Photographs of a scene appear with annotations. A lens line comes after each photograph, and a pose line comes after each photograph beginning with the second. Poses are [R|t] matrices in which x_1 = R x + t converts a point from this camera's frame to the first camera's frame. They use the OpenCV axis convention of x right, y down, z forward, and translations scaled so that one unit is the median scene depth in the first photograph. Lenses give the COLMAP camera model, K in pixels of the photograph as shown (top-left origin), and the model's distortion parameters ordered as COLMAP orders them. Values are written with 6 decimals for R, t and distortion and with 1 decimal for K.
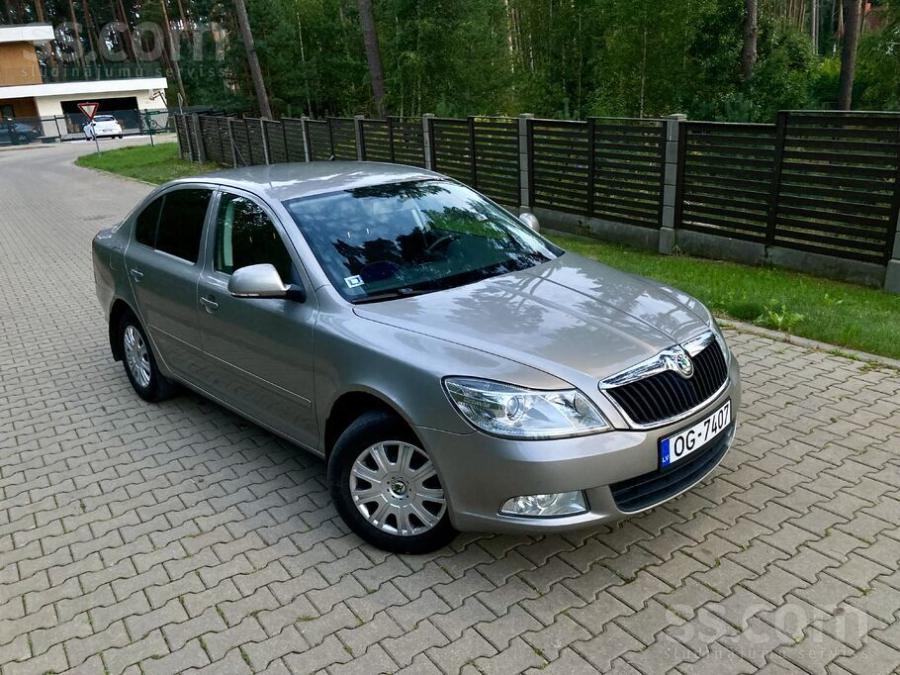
lens RADIAL K [[712.4, 0, 450.0], [0, 712.4, 337.5], [0, 0, 1]] dist [0.001962, -0.001872]
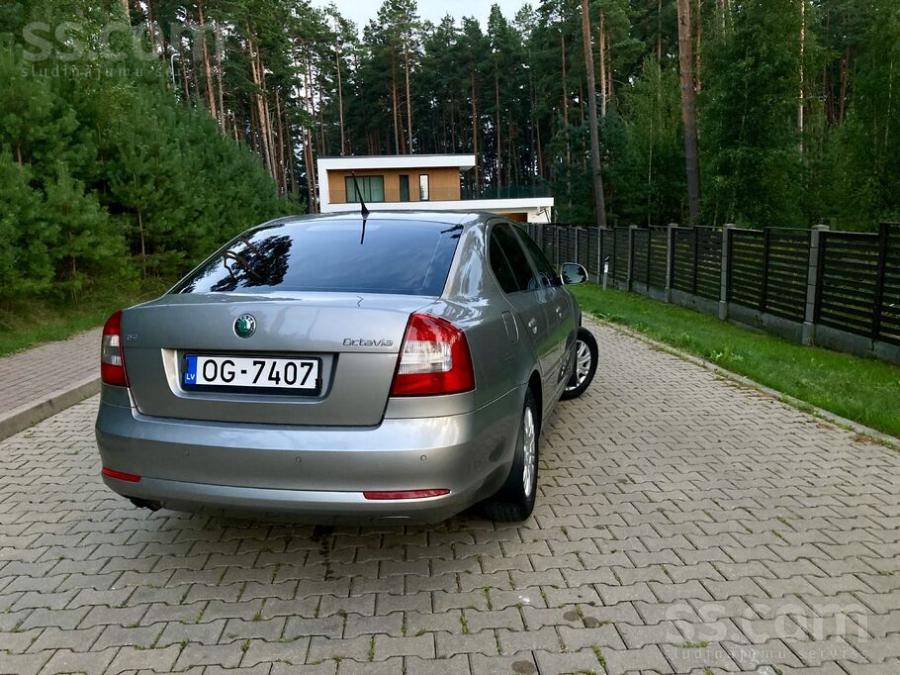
lens RADIAL K [[741.1, 0, 450.0], [0, 741.1, 337.5], [0, 0, 1]] dist [0.003094, 0.009806]
pose [[0.849873, 0.118703, -0.513445, 0.427981], [-0.203662, 0.972584, -0.112258, 0.116524], [0.486043, 0.199974, 0.850748, -0.268738]]
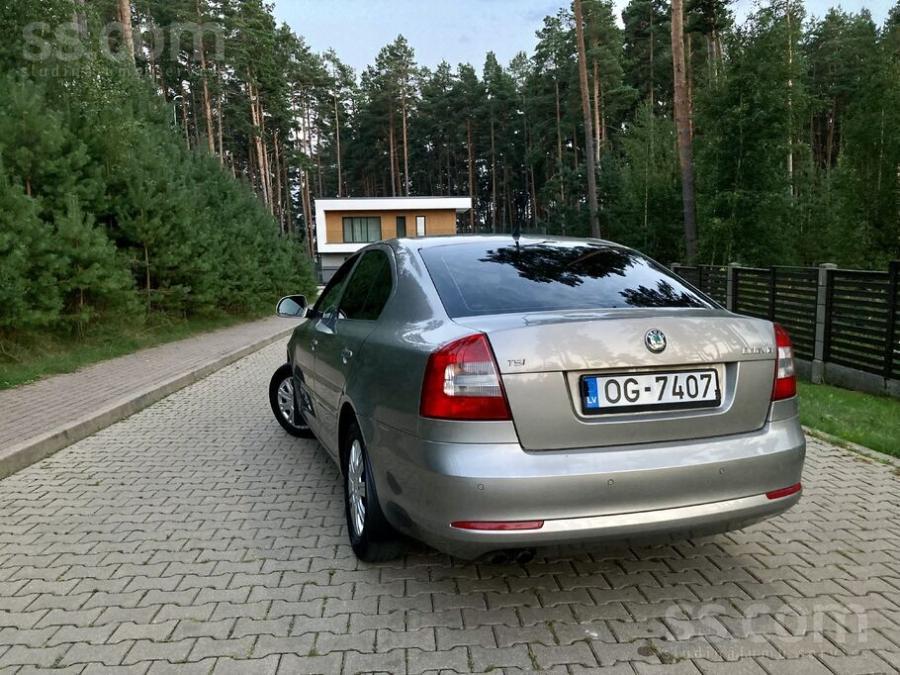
lens RADIAL K [[741.1, 0, 450.0], [0, 741.1, 337.5], [0, 0, 1]] dist [0.003094, 0.009806]
pose [[0.855340, 0.094468, -0.509381, 0.400620], [-0.207144, 0.963580, -0.169128, 0.129165], [0.474852, 0.250177, 0.843758, -0.271972]]
